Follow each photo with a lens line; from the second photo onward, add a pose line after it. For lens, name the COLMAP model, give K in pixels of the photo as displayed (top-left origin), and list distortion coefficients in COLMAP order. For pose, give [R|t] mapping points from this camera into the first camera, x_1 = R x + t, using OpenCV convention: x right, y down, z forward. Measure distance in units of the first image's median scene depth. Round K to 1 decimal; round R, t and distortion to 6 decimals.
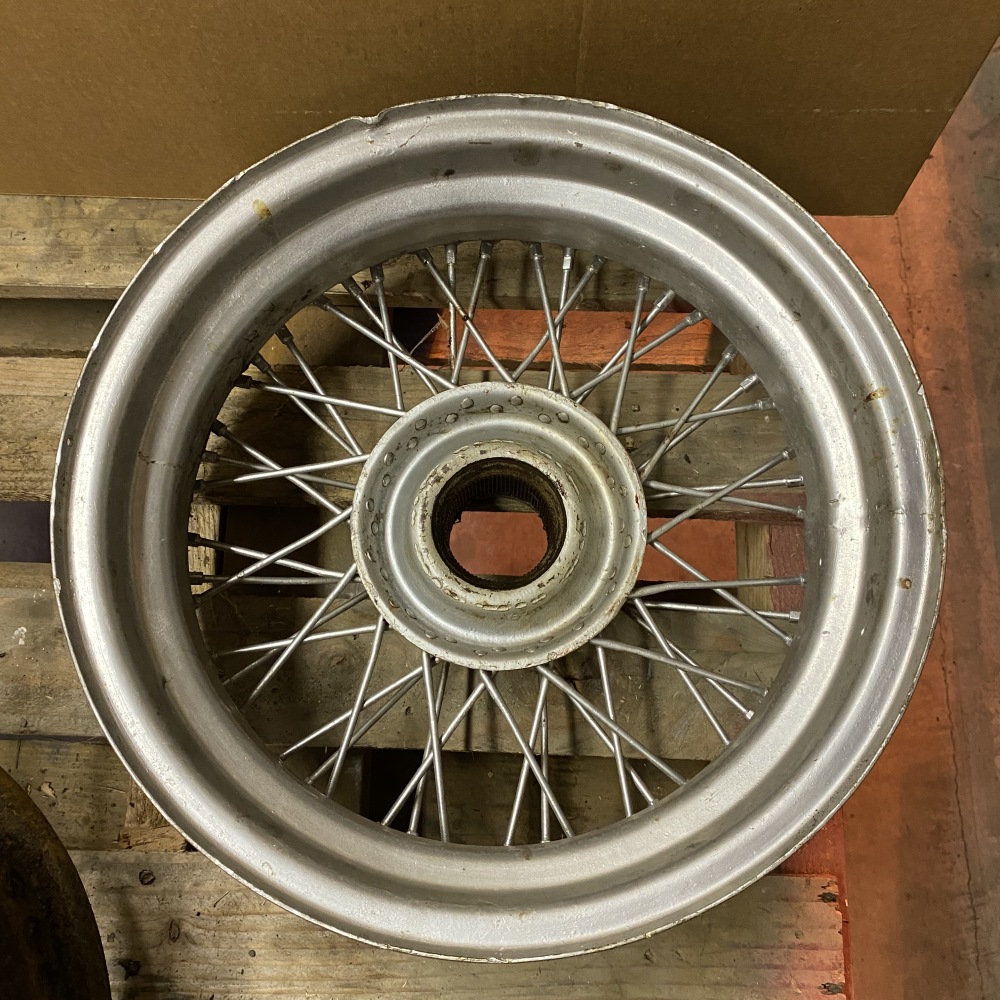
lens RADIAL K [[998.8, 0, 500.0], [0, 998.8, 500.0], [0, 0, 1]] dist [-0.000110, 0.022318]
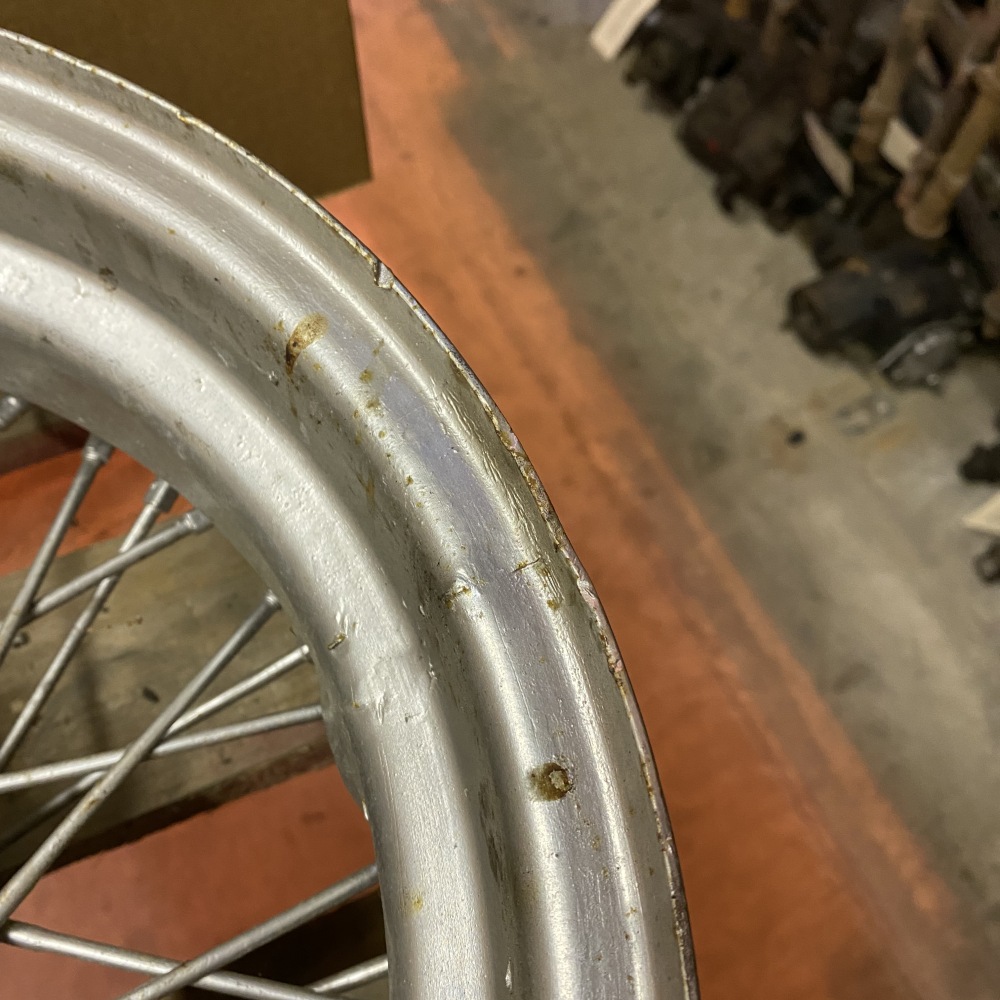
lens RADIAL K [[998.8, 0, 500.0], [0, 998.8, 500.0], [0, 0, 1]] dist [-0.000110, 0.022318]
pose [[0.900046, -0.344668, 0.266685, 1.227622], [0.404840, 0.887797, -0.218910, 0.243324], [-0.161311, 0.304994, 0.938593, 2.462177]]
